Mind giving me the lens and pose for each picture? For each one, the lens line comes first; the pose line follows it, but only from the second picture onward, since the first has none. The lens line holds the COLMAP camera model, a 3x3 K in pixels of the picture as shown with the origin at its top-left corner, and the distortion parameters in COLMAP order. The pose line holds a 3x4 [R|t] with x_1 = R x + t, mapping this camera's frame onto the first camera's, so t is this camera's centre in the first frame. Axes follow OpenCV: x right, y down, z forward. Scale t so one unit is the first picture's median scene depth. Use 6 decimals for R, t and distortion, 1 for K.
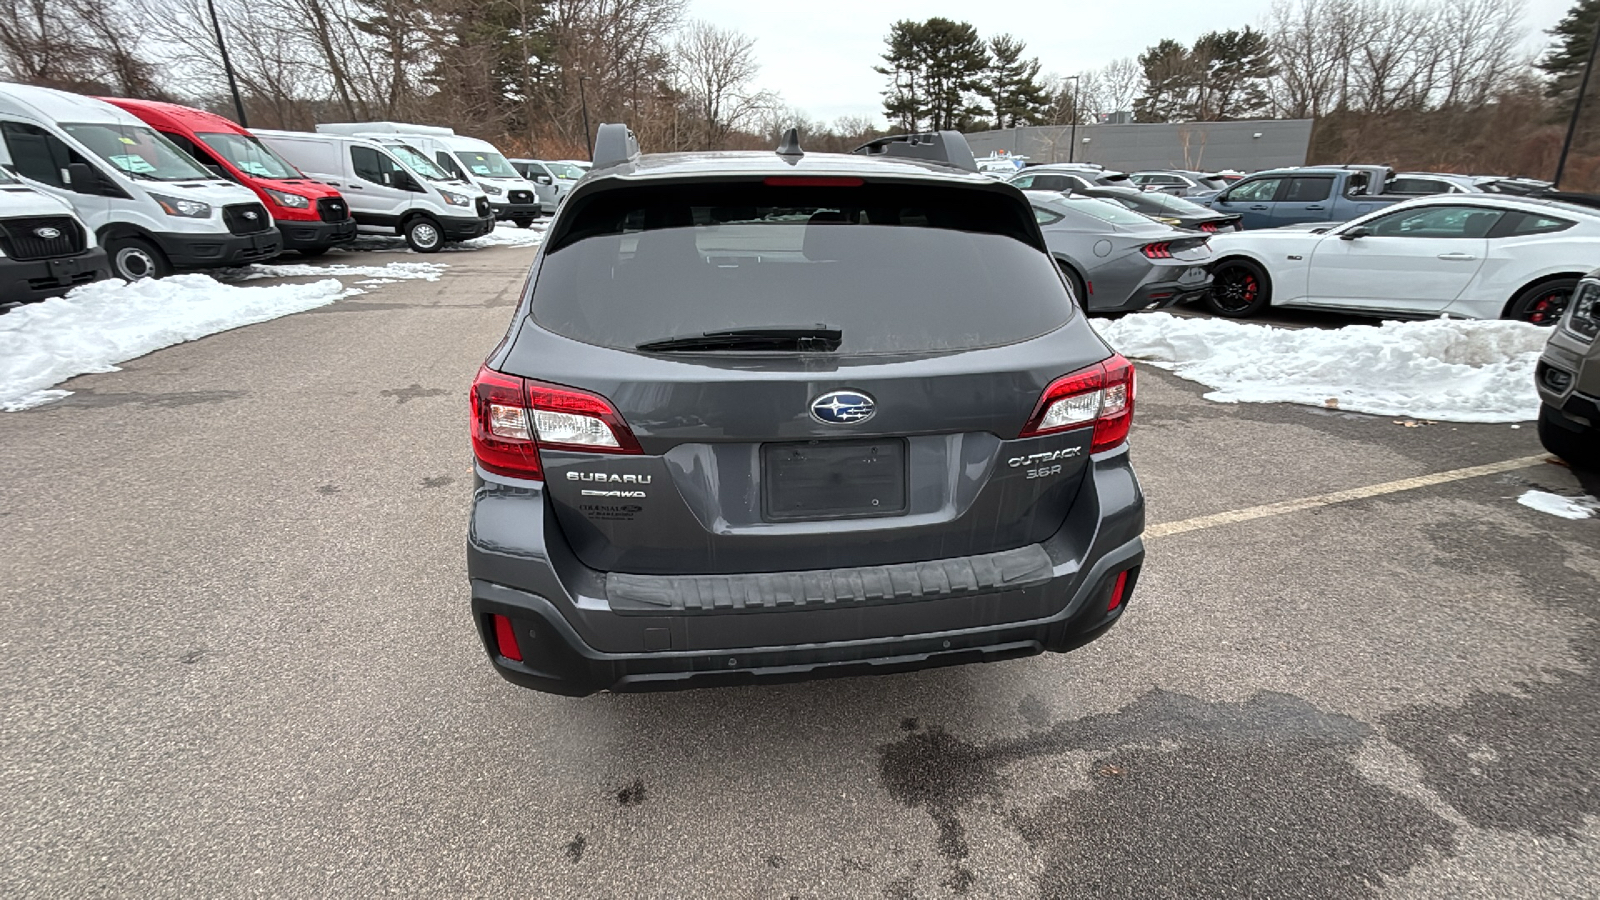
lens RADIAL K [[735.9, 0, 802.2], [0, 735.9, 454.8], [0, 0, 1]] dist [-0.010625, 0.004194]
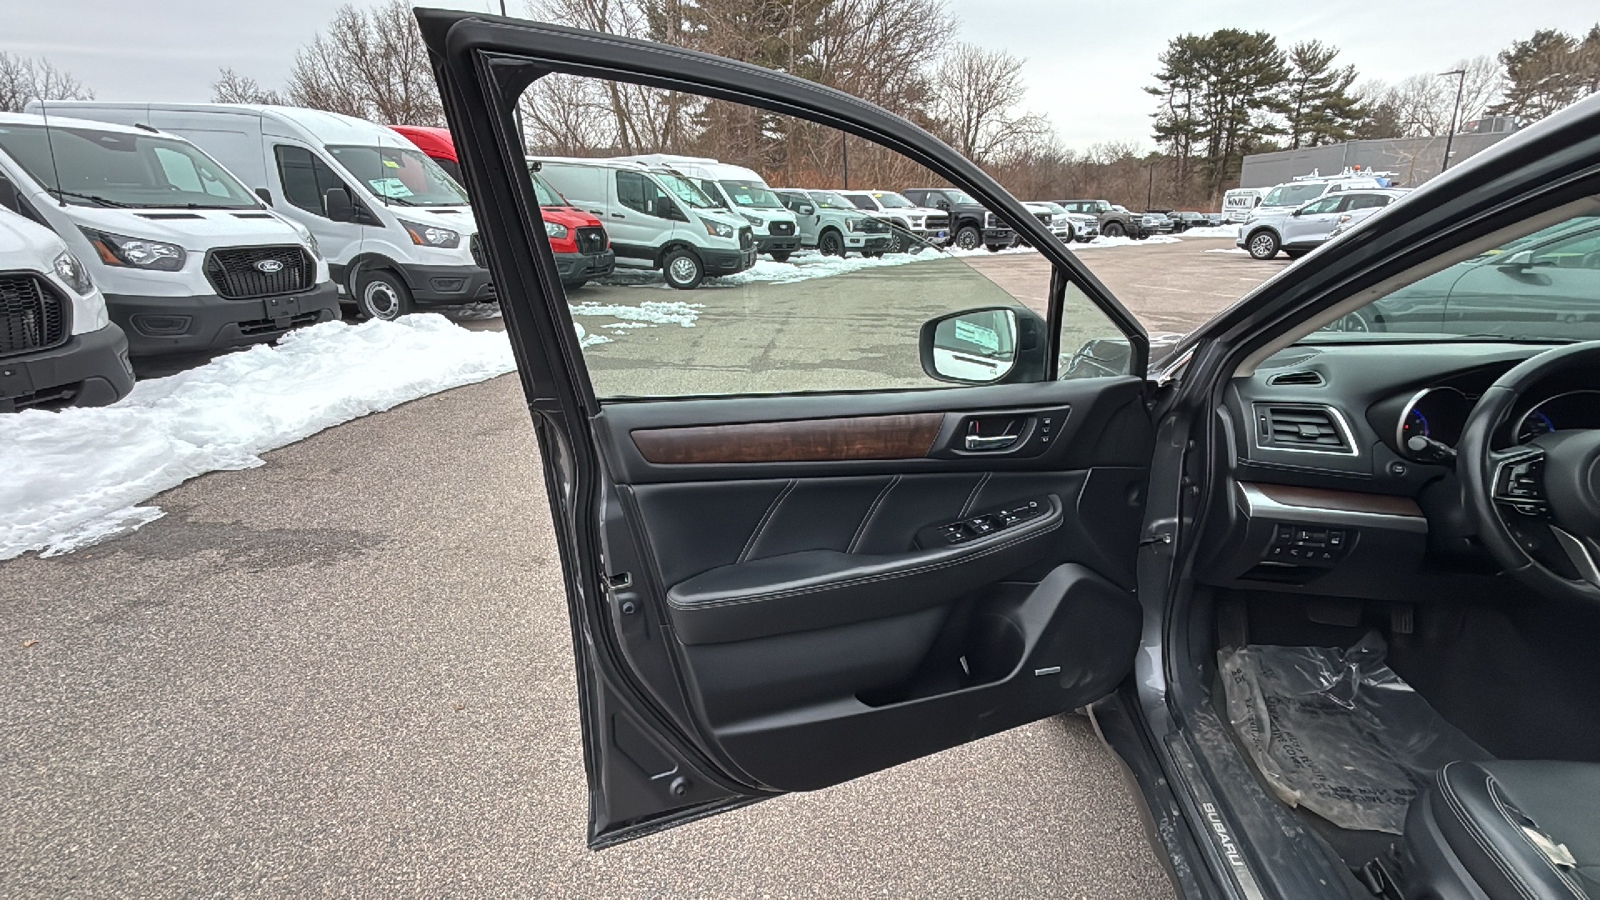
lens RADIAL K [[735.9, 0, 796.0], [0, 735.9, 461.4], [0, 0, 1]] dist [-0.010625, 0.004194]
pose [[0.952741, 0.082239, -0.292442, -0.104719], [-0.091919, 0.995576, -0.019492, -0.062649], [0.289545, 0.045452, 0.956085, 0.199980]]
